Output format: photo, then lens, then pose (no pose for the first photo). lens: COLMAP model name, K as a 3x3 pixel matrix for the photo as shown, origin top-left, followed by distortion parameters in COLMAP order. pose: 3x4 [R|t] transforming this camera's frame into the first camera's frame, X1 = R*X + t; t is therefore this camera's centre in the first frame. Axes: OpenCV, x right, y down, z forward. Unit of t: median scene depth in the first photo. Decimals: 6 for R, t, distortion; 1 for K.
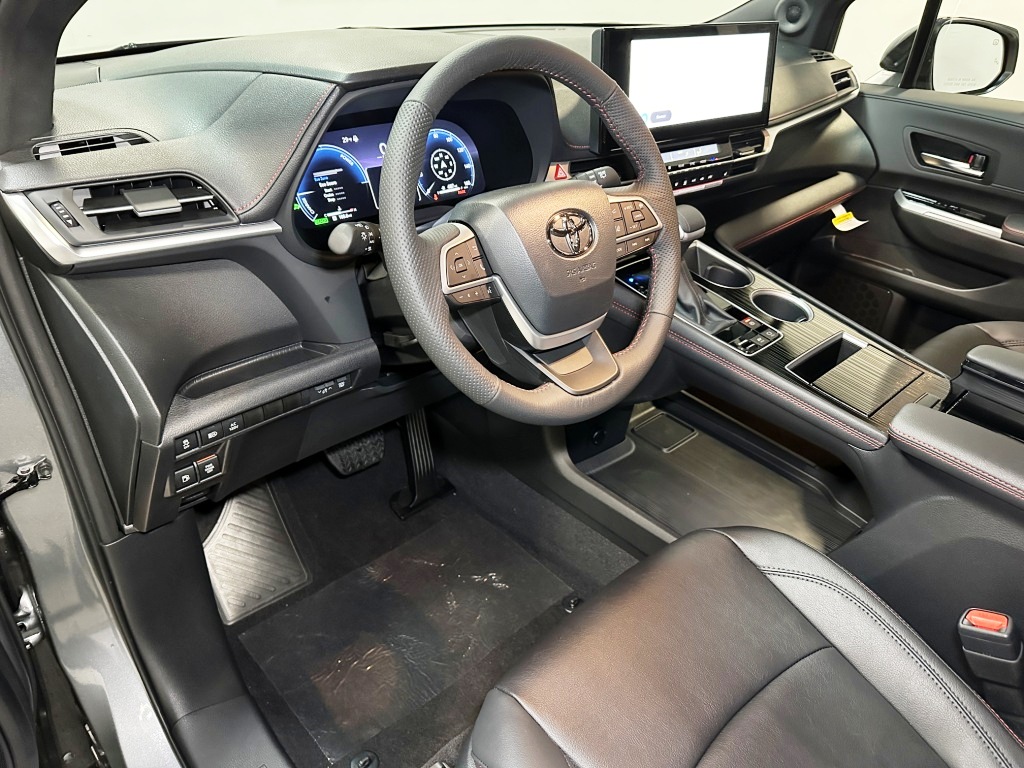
lens RADIAL K [[718.9, 0, 514.8], [0, 718.9, 388.9], [0, 0, 1]] dist [-0.002846, -0.012936]
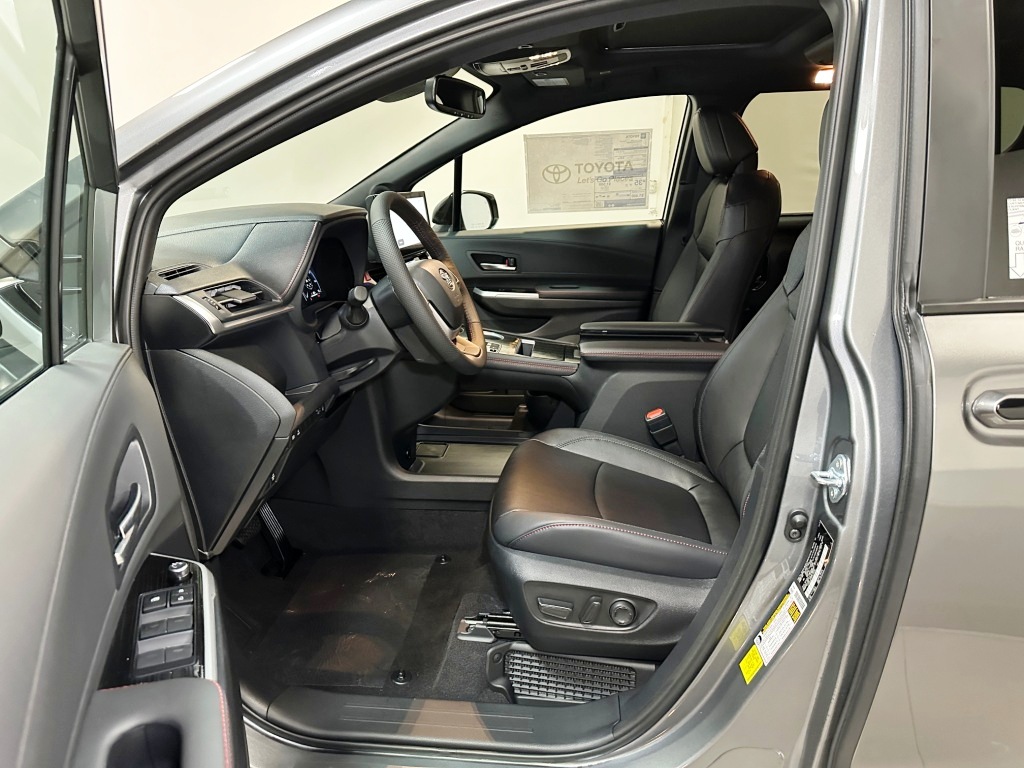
lens RADIAL K [[718.9, 0, 512.6], [0, 718.9, 378.5], [0, 0, 1]] dist [-0.002846, -0.012936]
pose [[0.746495, -0.227181, 0.625407, -0.471805], [0.385567, 0.913715, -0.128310, 0.154739], [-0.542294, 0.336919, 0.769677, -0.230787]]
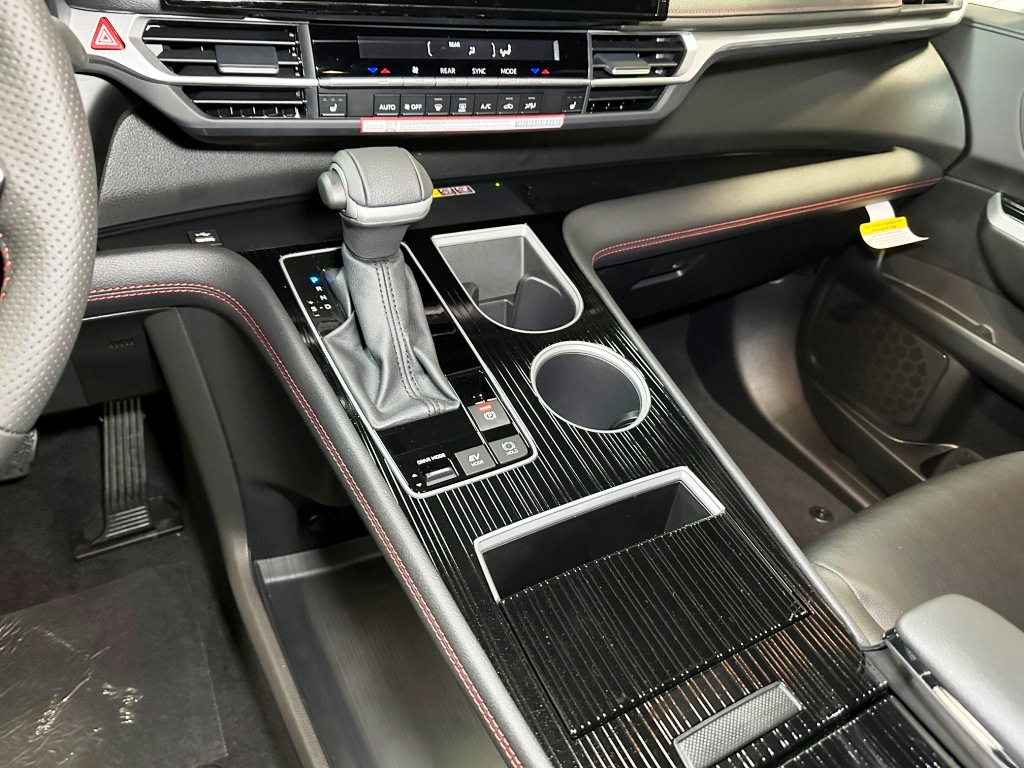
lens RADIAL K [[718.9, 0, 510.4], [0, 718.9, 382.3], [0, 0, 1]] dist [-0.002846, -0.012936]
pose [[0.969030, 0.198524, -0.146863, 0.267618], [-0.186562, 0.978191, 0.091310, -0.105250], [0.161787, -0.061084, 0.984933, 0.346916]]
